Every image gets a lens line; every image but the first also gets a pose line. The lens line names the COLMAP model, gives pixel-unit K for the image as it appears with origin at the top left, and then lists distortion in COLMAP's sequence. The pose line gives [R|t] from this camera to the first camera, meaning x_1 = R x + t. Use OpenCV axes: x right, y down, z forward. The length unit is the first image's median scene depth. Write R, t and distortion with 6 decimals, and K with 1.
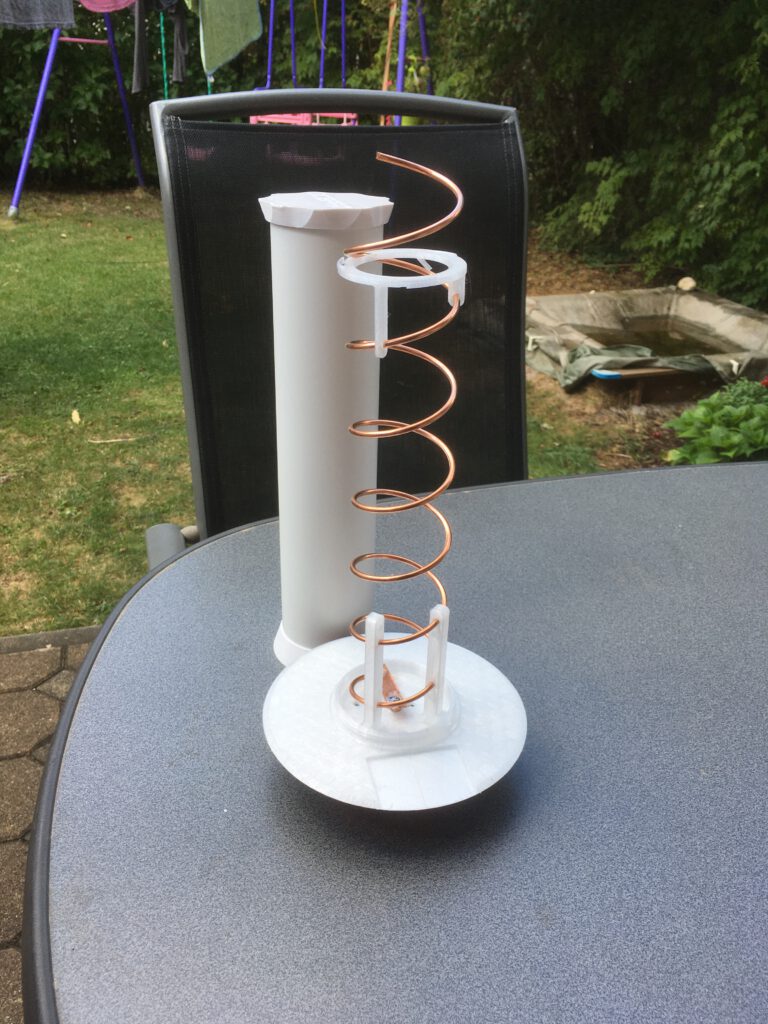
lens RADIAL K [[842.7, 0, 384.0], [0, 842.7, 512.0], [0, 0, 1]] dist [0.063414, -0.069216]
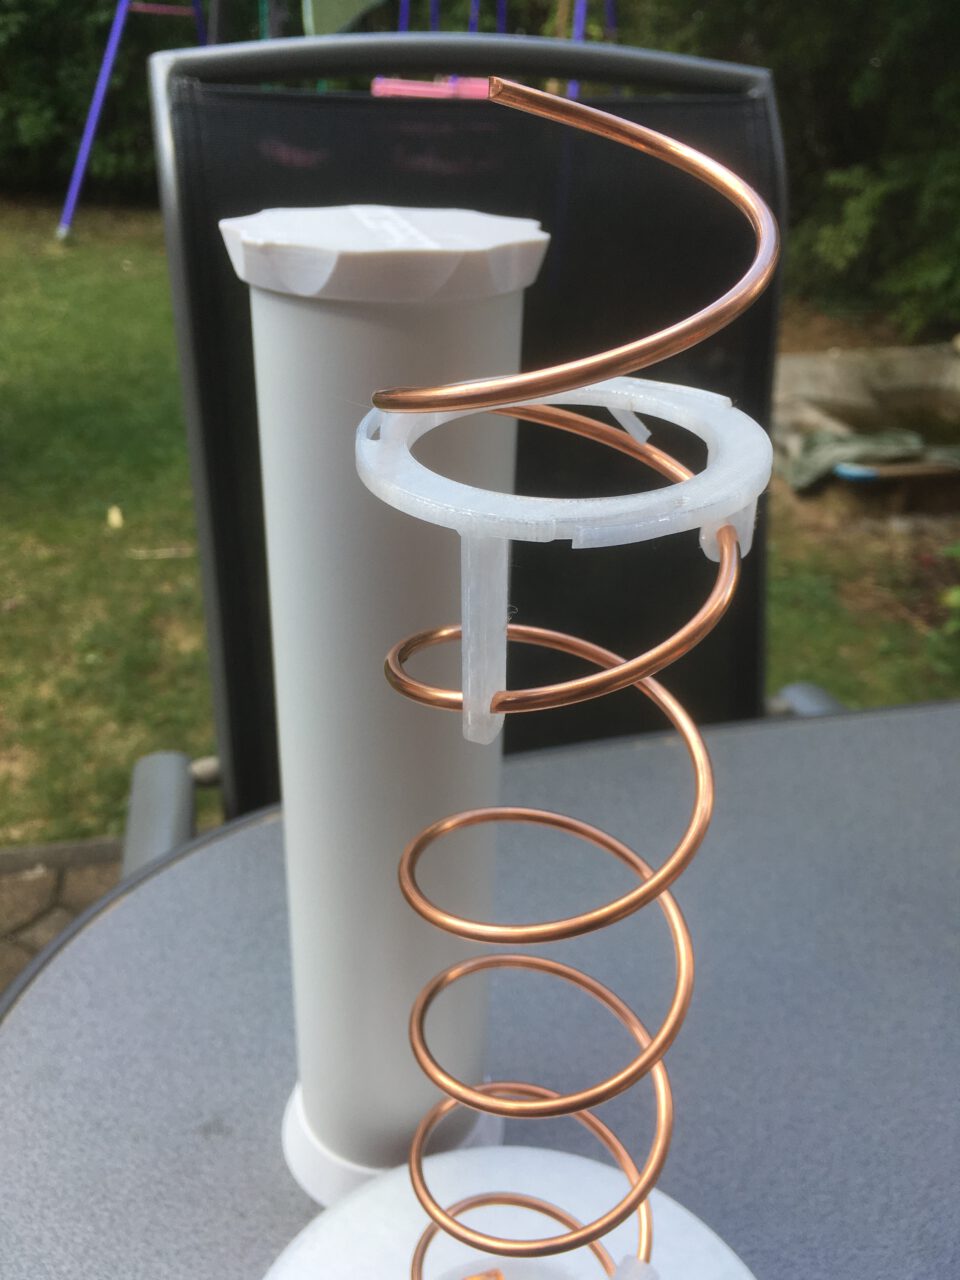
lens RADIAL K [[1070.9, 0, 480.0], [0, 1070.9, 640.0], [0, 0, 1]] dist [0.066055, -0.098528]
pose [[0.998082, 0.030603, -0.053815, 0.002529], [-0.029619, 0.999381, 0.018992, -0.038052], [0.054363, -0.017361, 0.998370, 0.101899]]
